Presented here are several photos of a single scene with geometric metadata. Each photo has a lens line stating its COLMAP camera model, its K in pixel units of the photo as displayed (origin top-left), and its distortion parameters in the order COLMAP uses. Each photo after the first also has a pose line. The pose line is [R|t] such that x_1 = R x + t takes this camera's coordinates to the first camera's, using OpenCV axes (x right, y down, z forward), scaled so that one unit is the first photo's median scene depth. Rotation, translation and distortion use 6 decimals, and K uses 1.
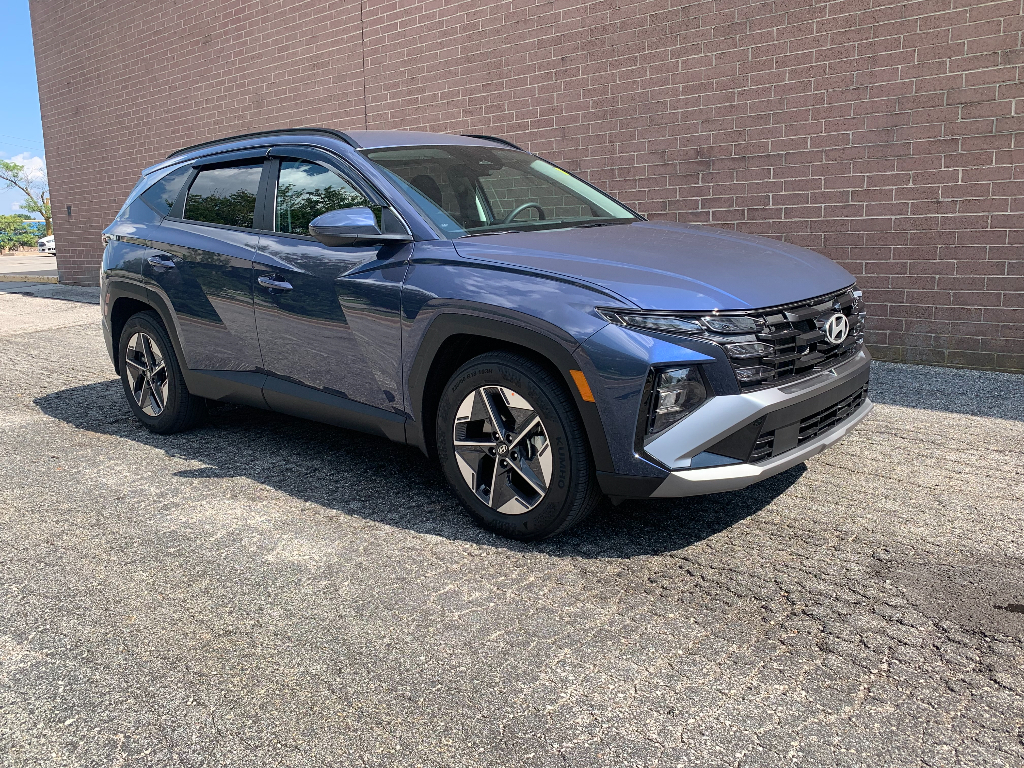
lens RADIAL K [[846.8, 0, 516.9], [0, 846.8, 380.4], [0, 0, 1]] dist [0.010676, -0.001677]
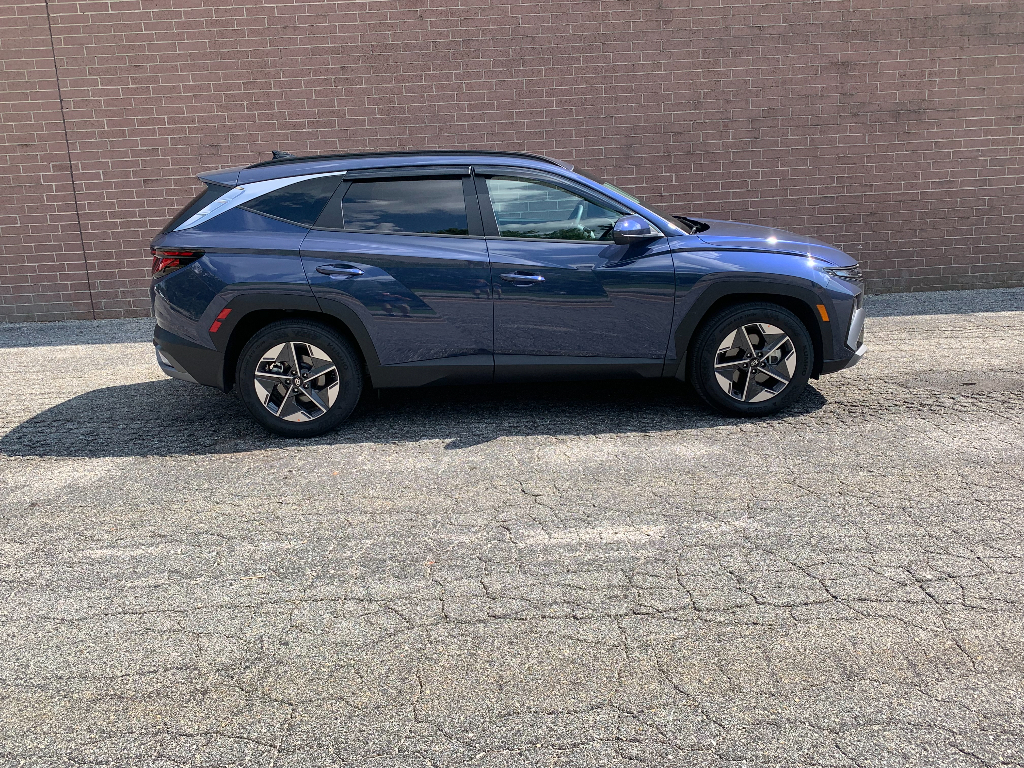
lens RADIAL K [[846.8, 0, 502.6], [0, 846.8, 376.3], [0, 0, 1]] dist [0.010676, -0.001677]
pose [[0.733059, -0.157255, 0.661737, -1.215086], [0.143249, 0.986779, 0.075809, -0.070730], [-0.664909, 0.039220, 0.745894, 0.095741]]
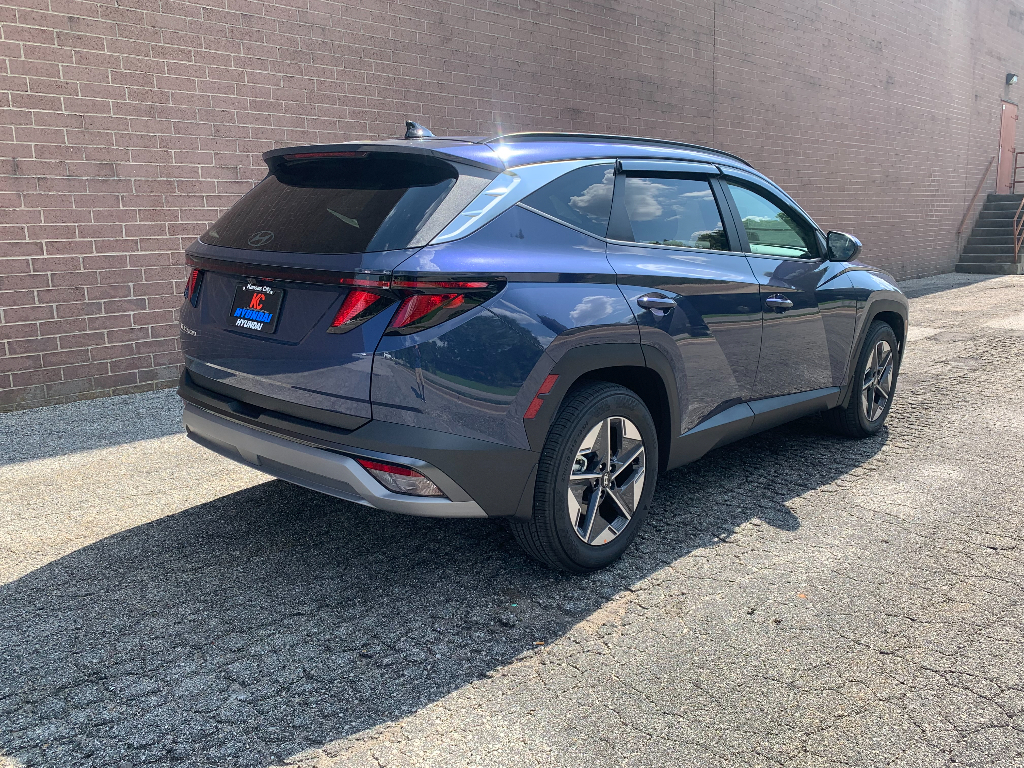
lens RADIAL K [[846.8, 0, 507.8], [0, 846.8, 384.7], [0, 0, 1]] dist [0.010676, -0.001677]
pose [[0.047924, -0.163605, 0.985361, -1.394629], [0.190826, 0.969824, 0.151744, -0.247433], [-0.980453, 0.180761, 0.077698, 1.318914]]
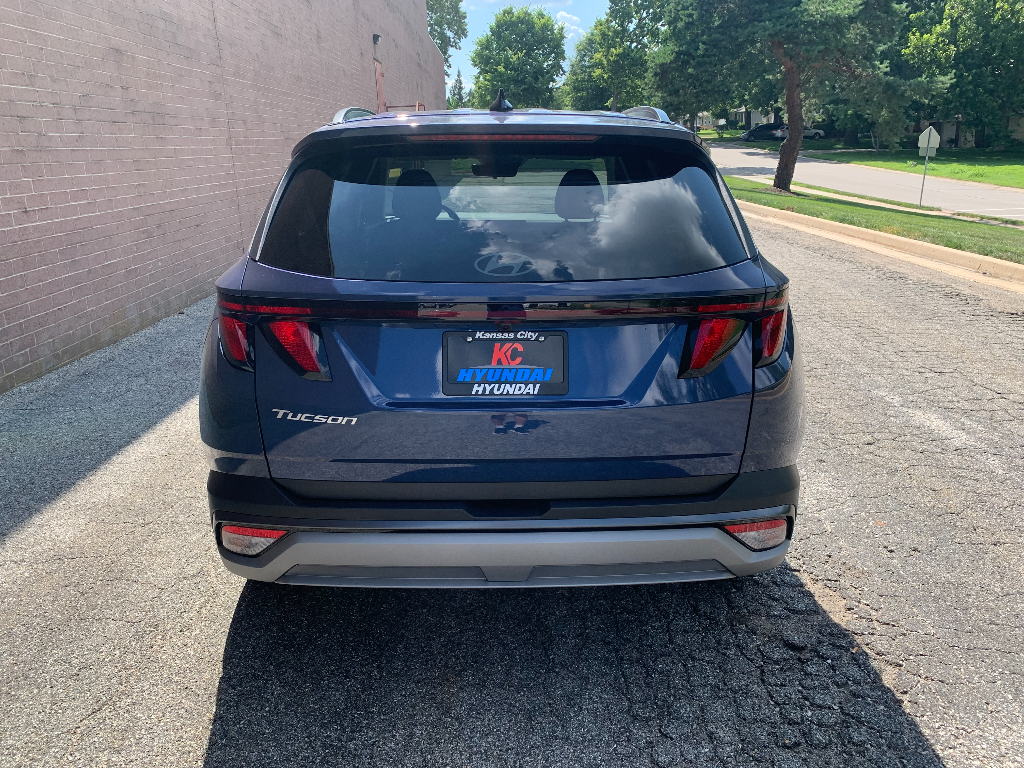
lens RADIAL K [[846.8, 0, 508.6], [0, 846.8, 376.2], [0, 0, 1]] dist [0.010676, -0.001677]
pose [[-0.651086, -0.145630, 0.744902, -1.000103], [0.191385, 0.918208, 0.346792, -0.434508], [-0.734479, 0.368355, -0.569961, 1.947537]]
